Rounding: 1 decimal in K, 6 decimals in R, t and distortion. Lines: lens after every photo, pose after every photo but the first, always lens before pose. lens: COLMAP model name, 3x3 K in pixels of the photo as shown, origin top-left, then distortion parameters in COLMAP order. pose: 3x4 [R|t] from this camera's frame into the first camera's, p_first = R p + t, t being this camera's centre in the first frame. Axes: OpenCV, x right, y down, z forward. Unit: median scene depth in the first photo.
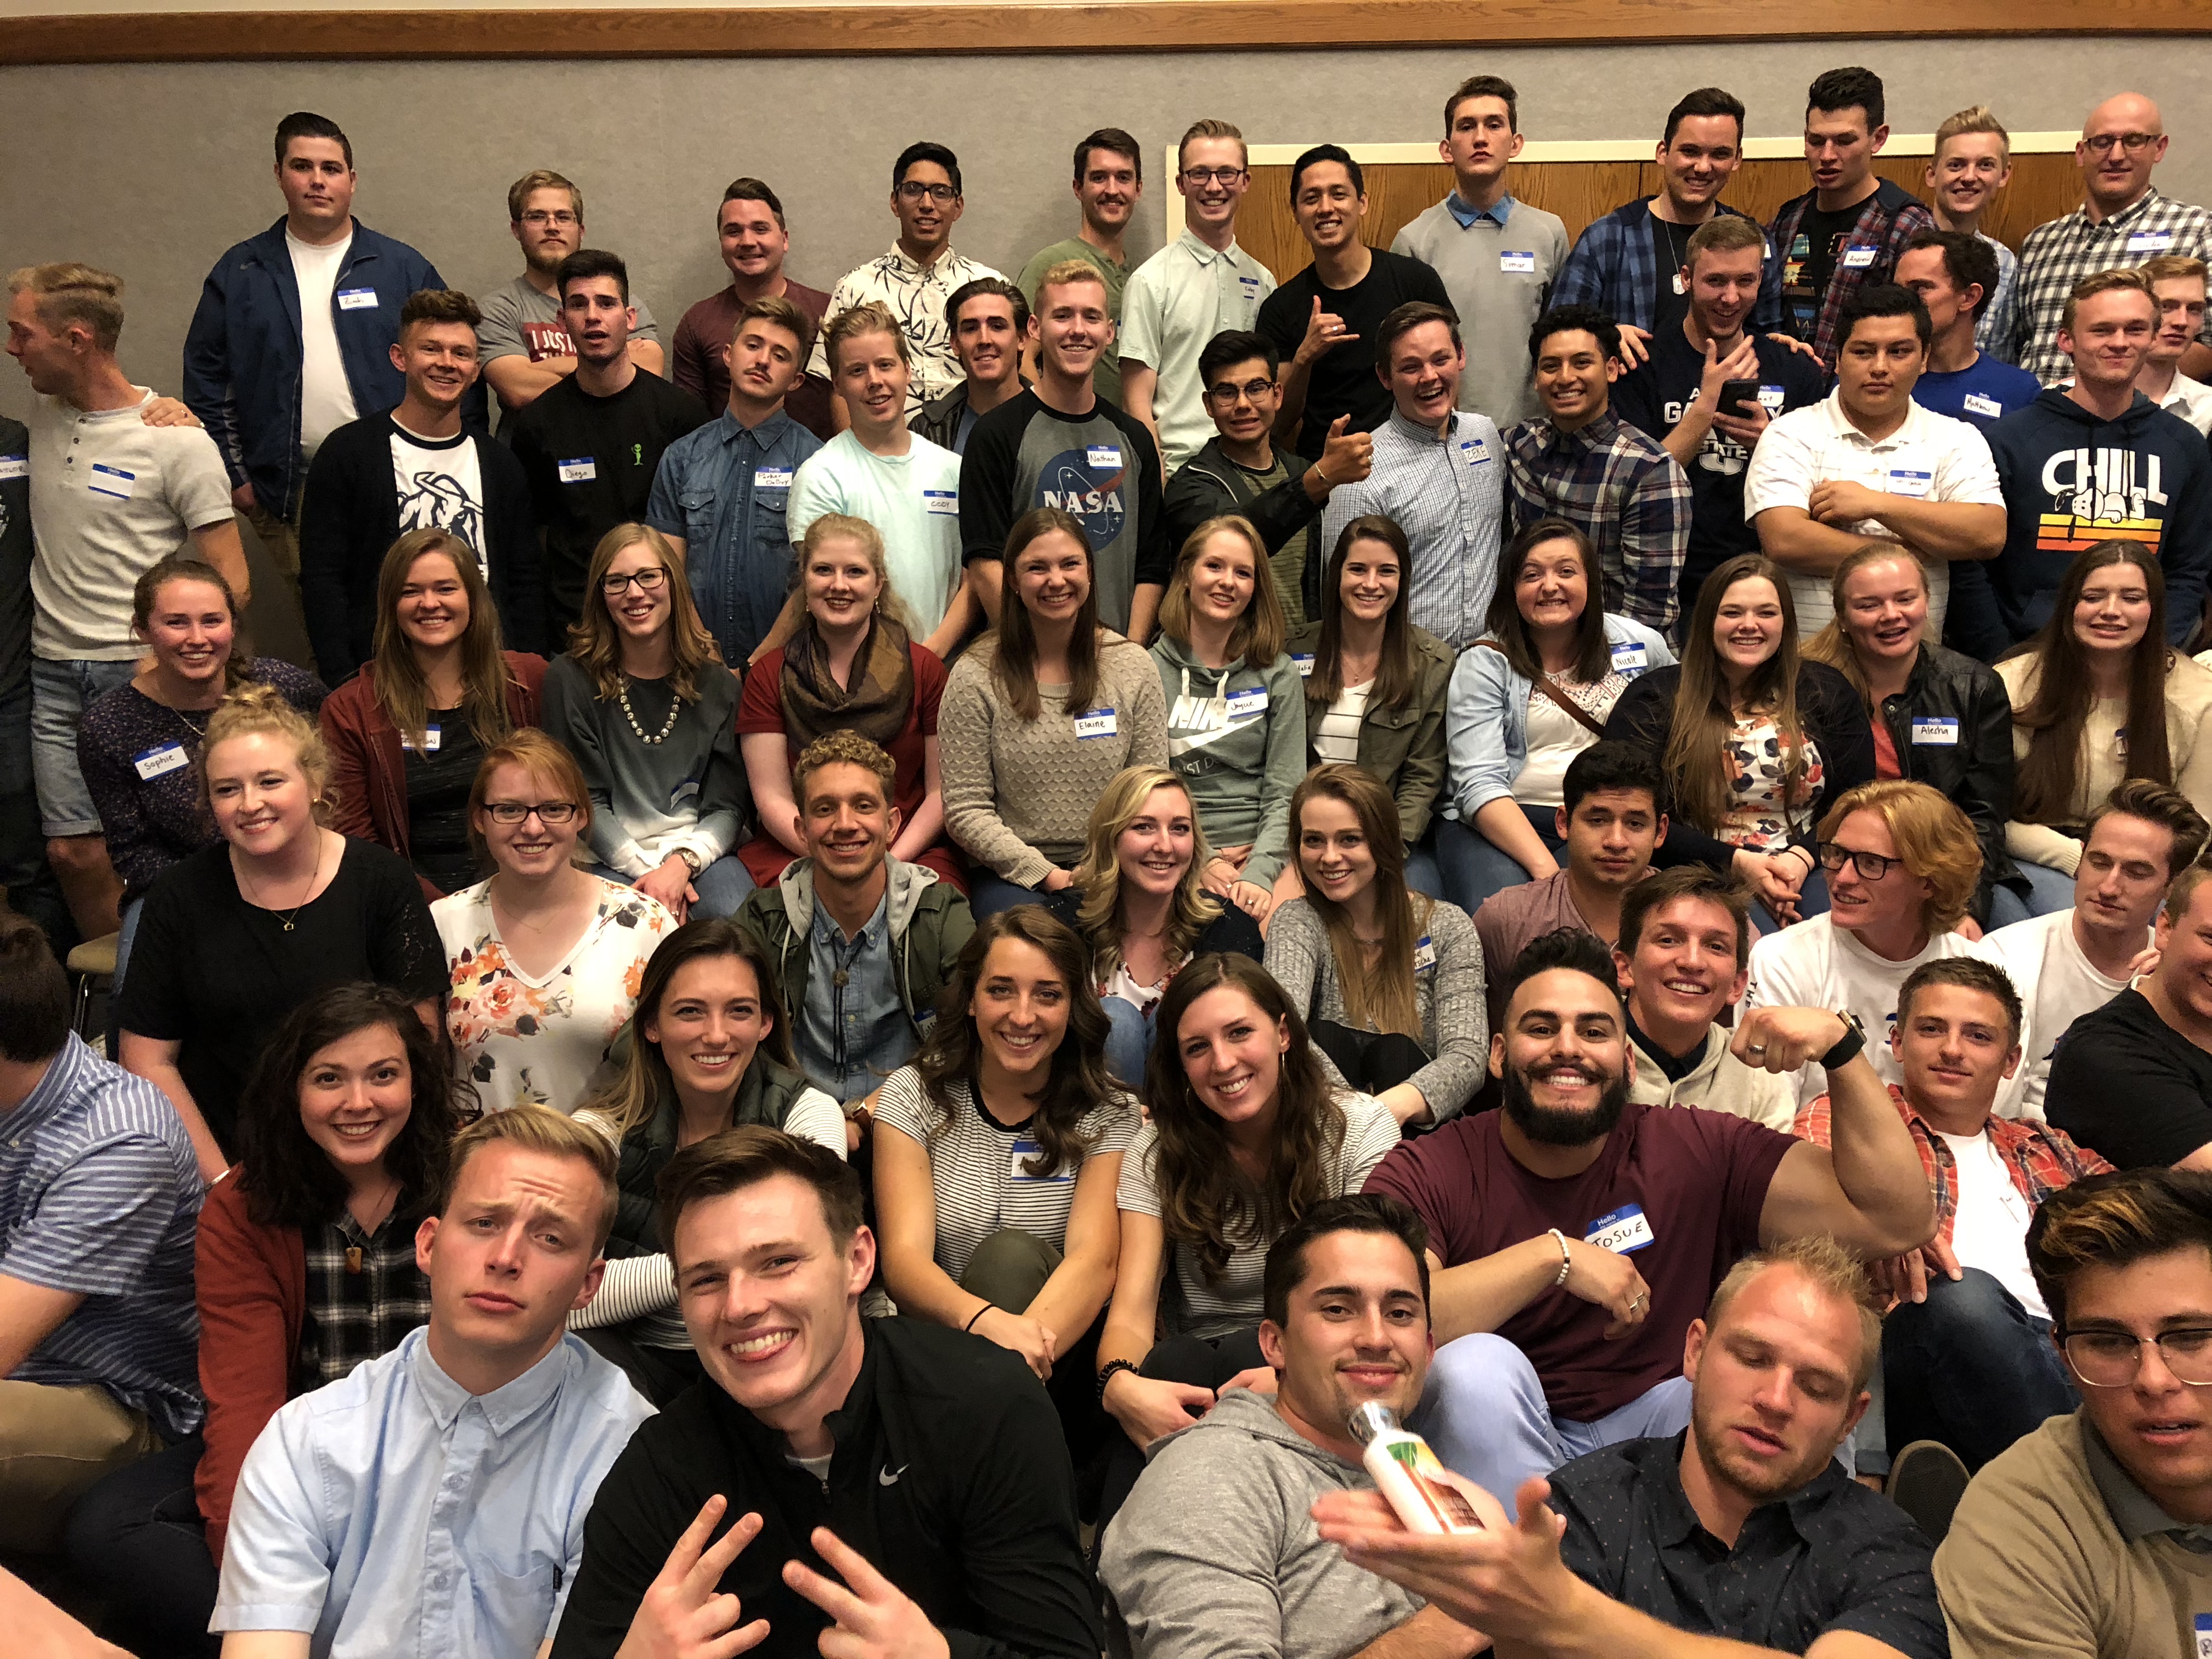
lens RADIAL K [[1719.7, 0, 1081.8], [0, 1719.7, 838.4], [0, 0, 1]] dist [0.042075, -0.039907]
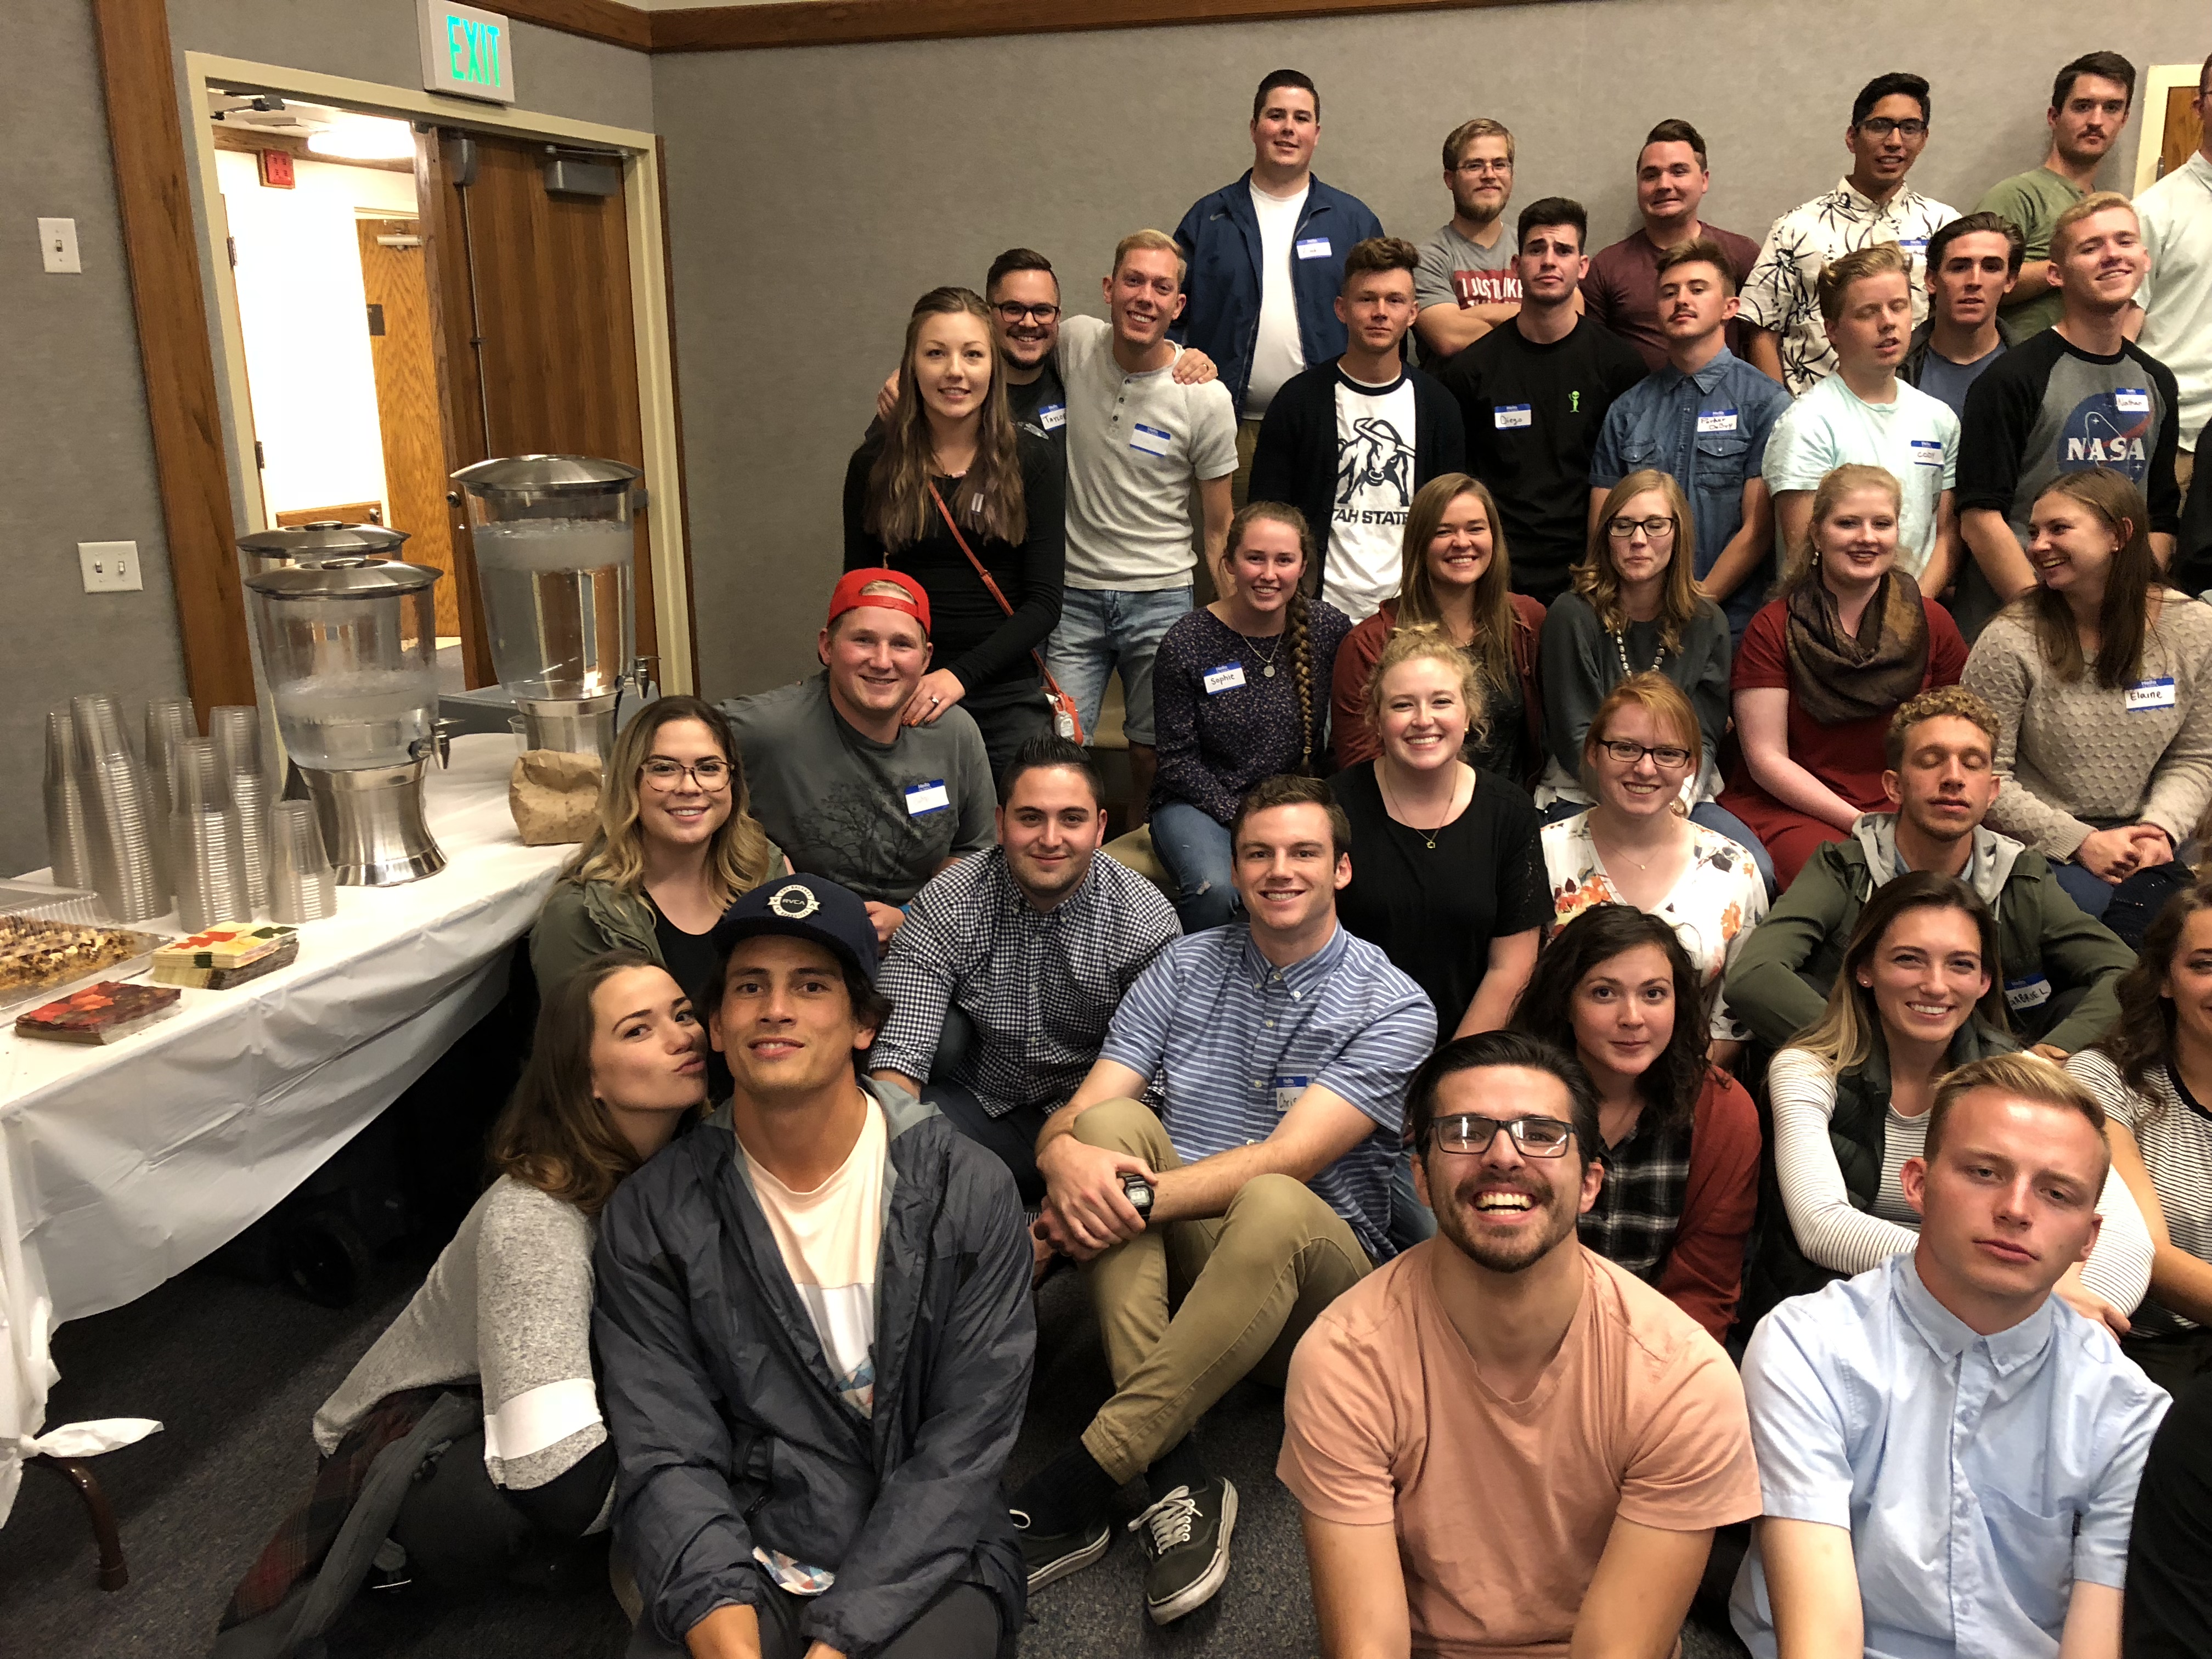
lens RADIAL K [[1719.7, 0, 1125.5], [0, 1719.7, 839.2], [0, 0, 1]] dist [0.042075, -0.039907]
pose [[0.969349, 0.066656, -0.236472, -0.267645], [-0.061392, 0.997676, 0.029564, 0.018593], [0.237893, -0.014141, 0.971188, -0.040658]]
